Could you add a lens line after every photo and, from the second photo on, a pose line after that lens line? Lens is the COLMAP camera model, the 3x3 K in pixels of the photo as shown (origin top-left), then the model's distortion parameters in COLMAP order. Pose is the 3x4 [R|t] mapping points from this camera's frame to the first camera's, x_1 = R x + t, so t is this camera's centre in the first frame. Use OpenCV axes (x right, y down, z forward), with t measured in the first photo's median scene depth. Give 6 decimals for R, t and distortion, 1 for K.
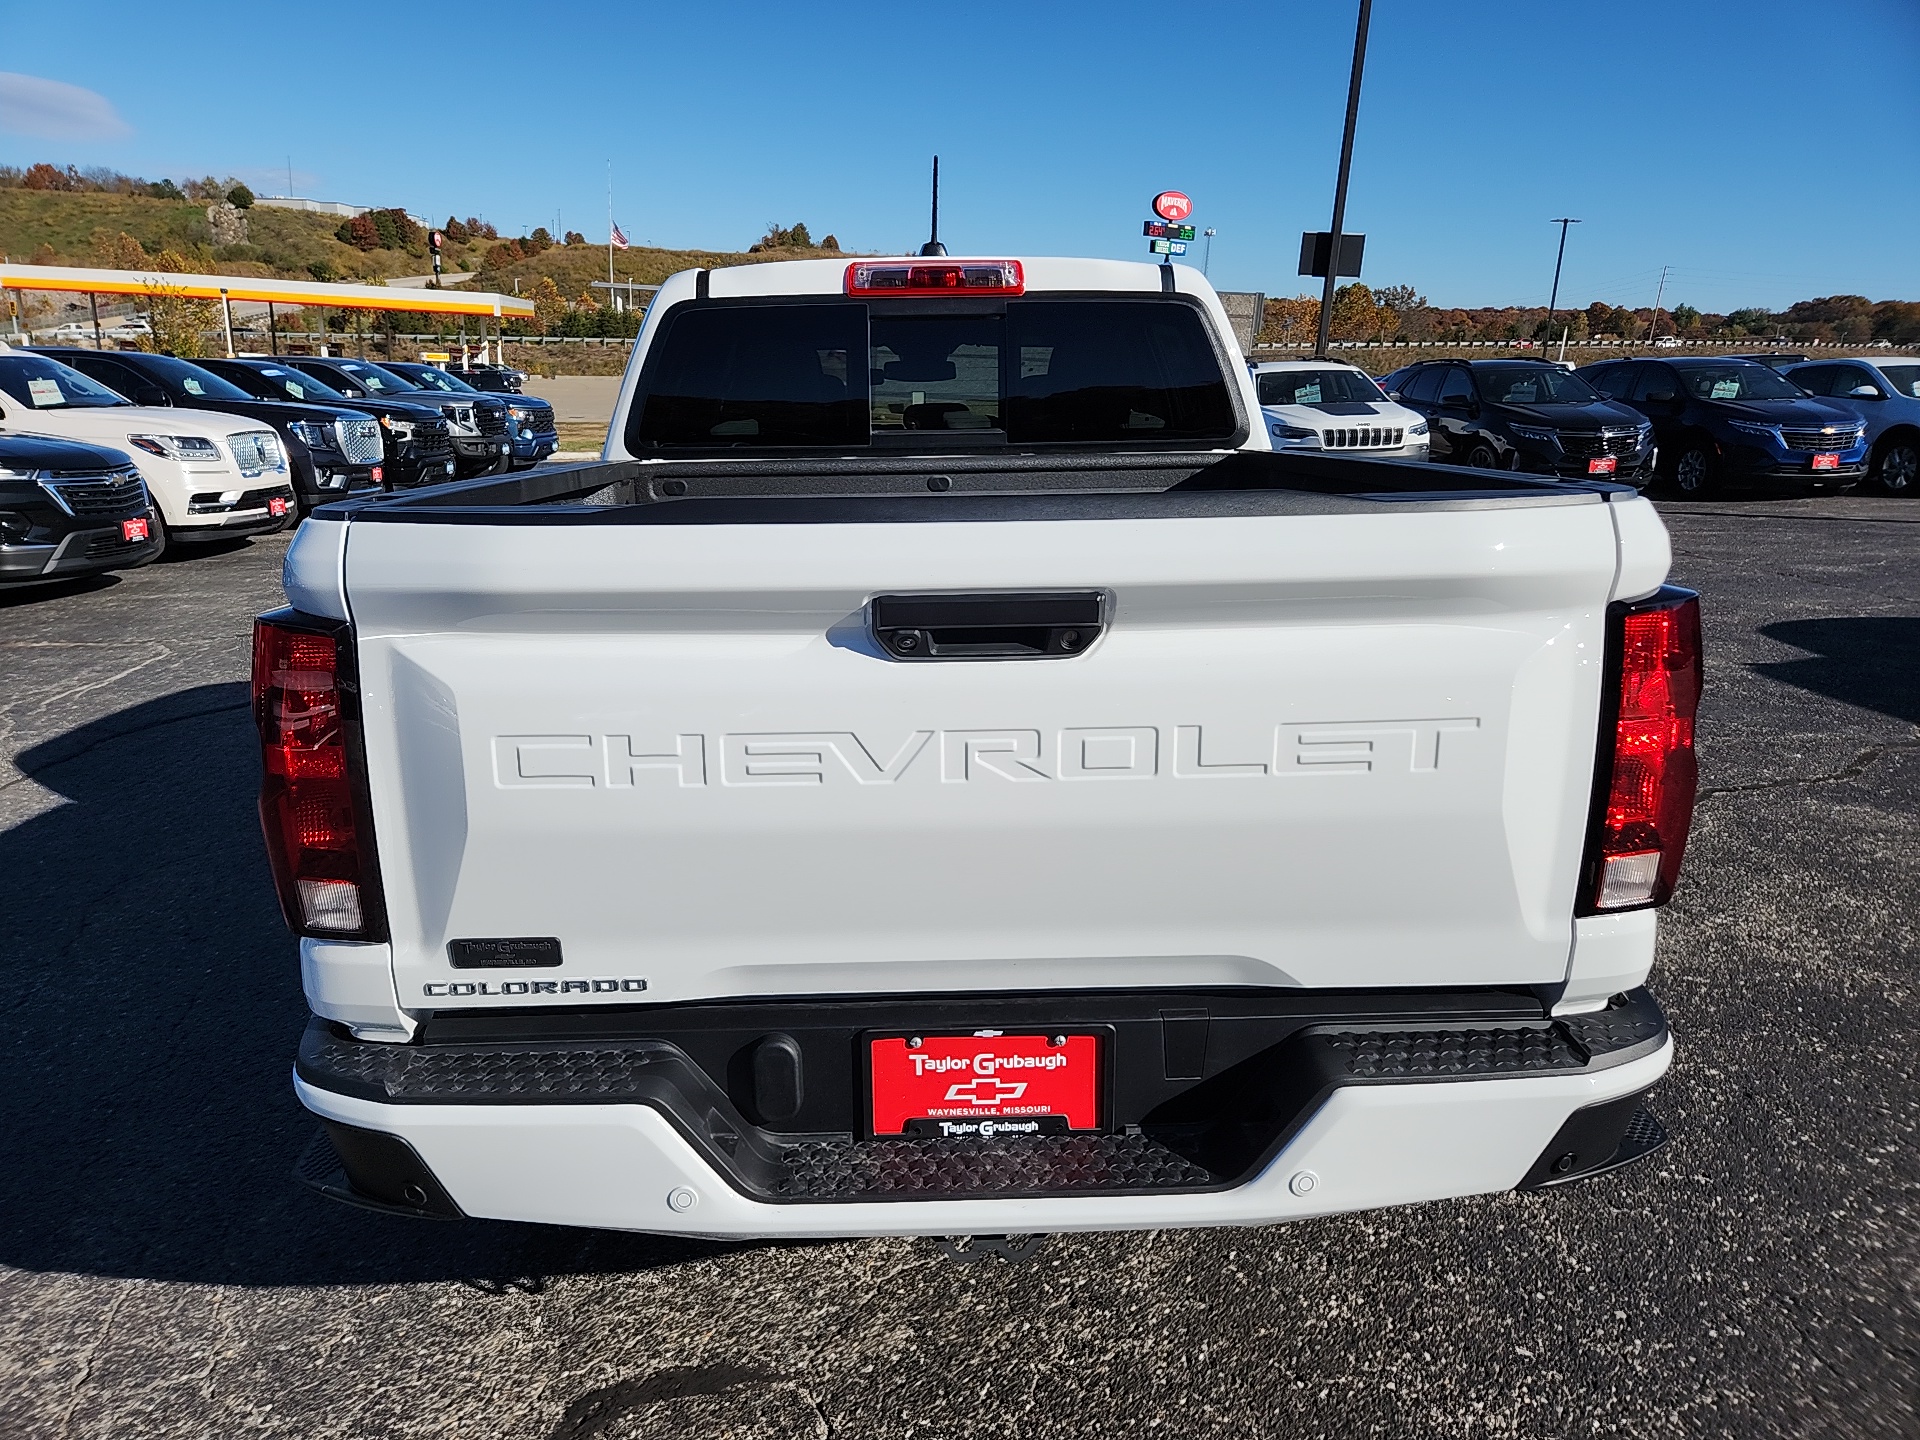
lens RADIAL K [[1274.4, 0, 930.8], [0, 1274.4, 715.2], [0, 0, 1]] dist [0.065157, -0.054539]
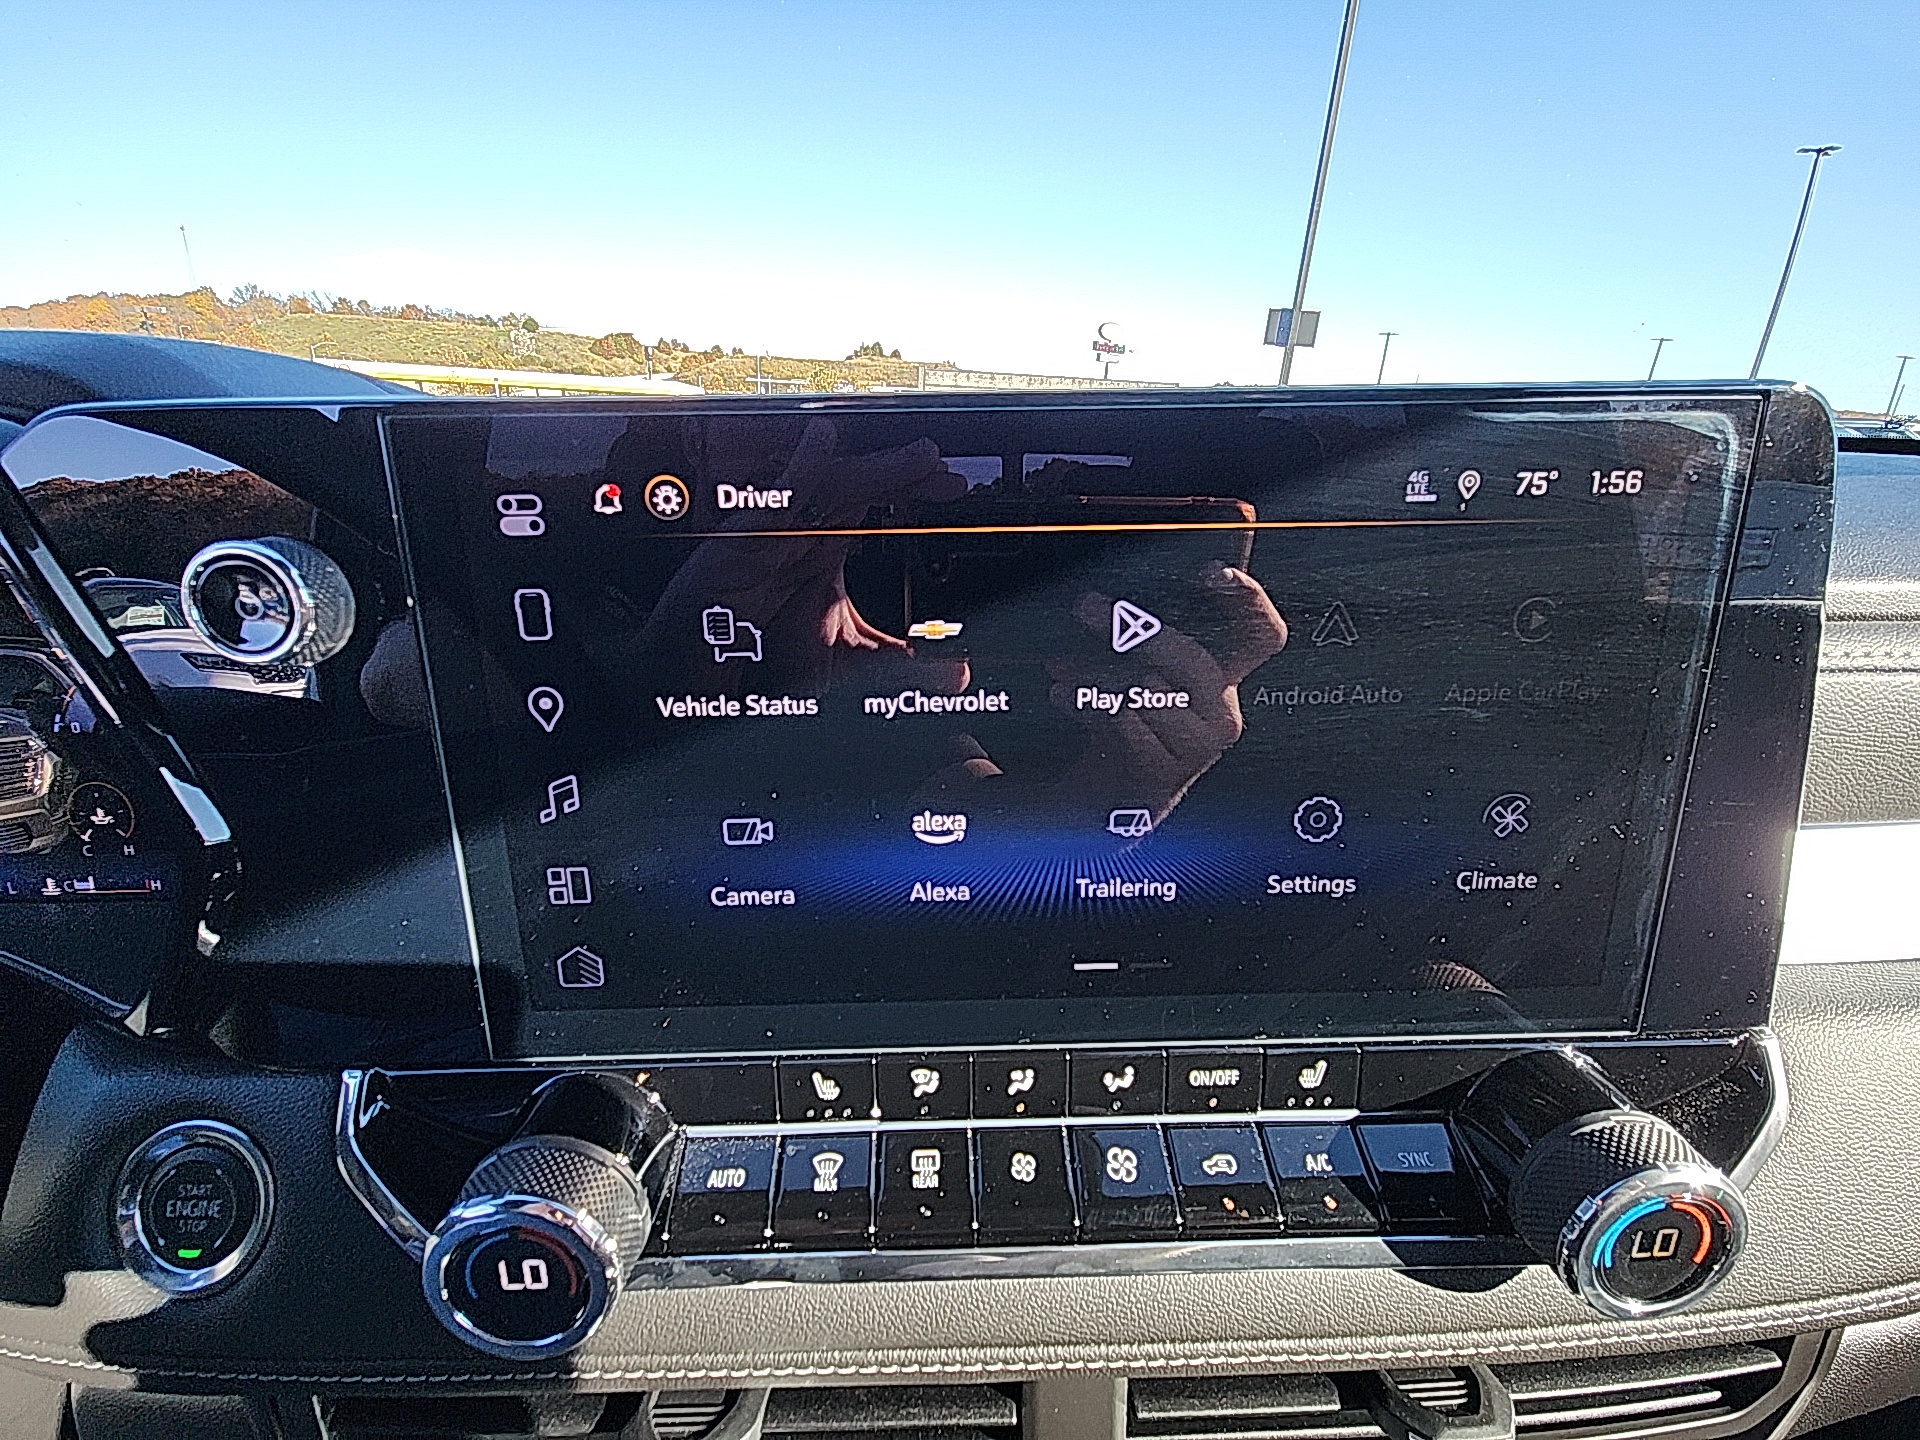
lens RADIAL K [[775.6, 0, 954.5], [0, 775.6, 704.8], [0, 0, 1]] dist [0.014912, -0.011132]
pose [[0.999968, 0.007570, -0.002401, -0.002708], [-0.007383, 0.997499, 0.070300, -0.053081], [0.002927, -0.070280, 0.997523, 0.247154]]
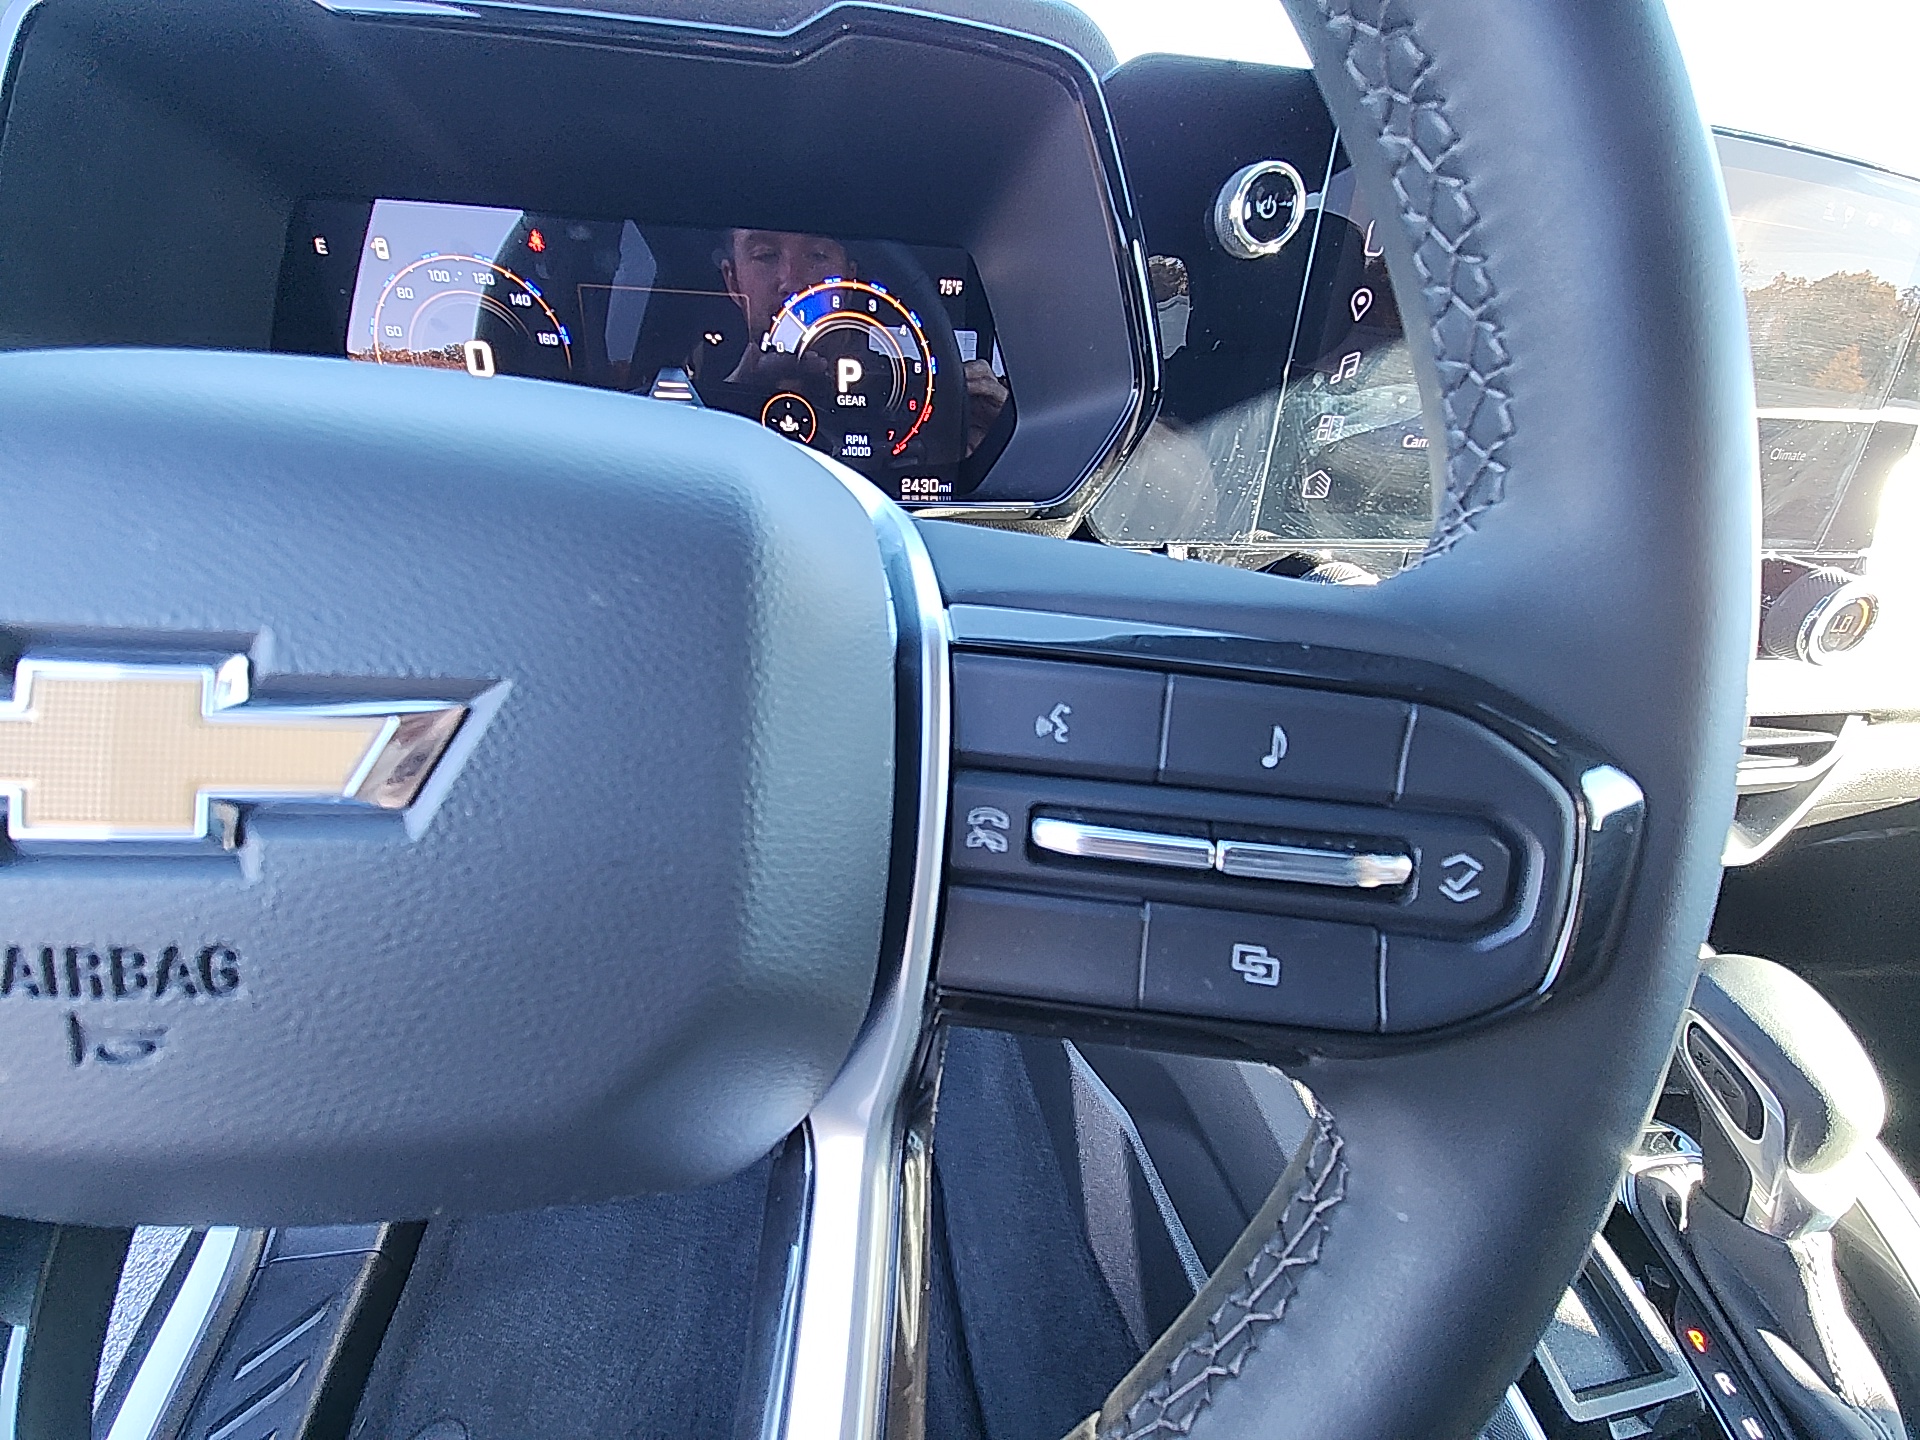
lens RADIAL K [[775.6, 0, 953.6], [0, 775.6, 697.2], [0, 0, 1]] dist [0.014912, -0.011132]
pose [[0.988349, 0.007722, 0.152010, -0.017430], [-0.048292, 0.963019, 0.265069, -0.048686], [-0.144342, -0.269322, 0.952172, 0.241091]]
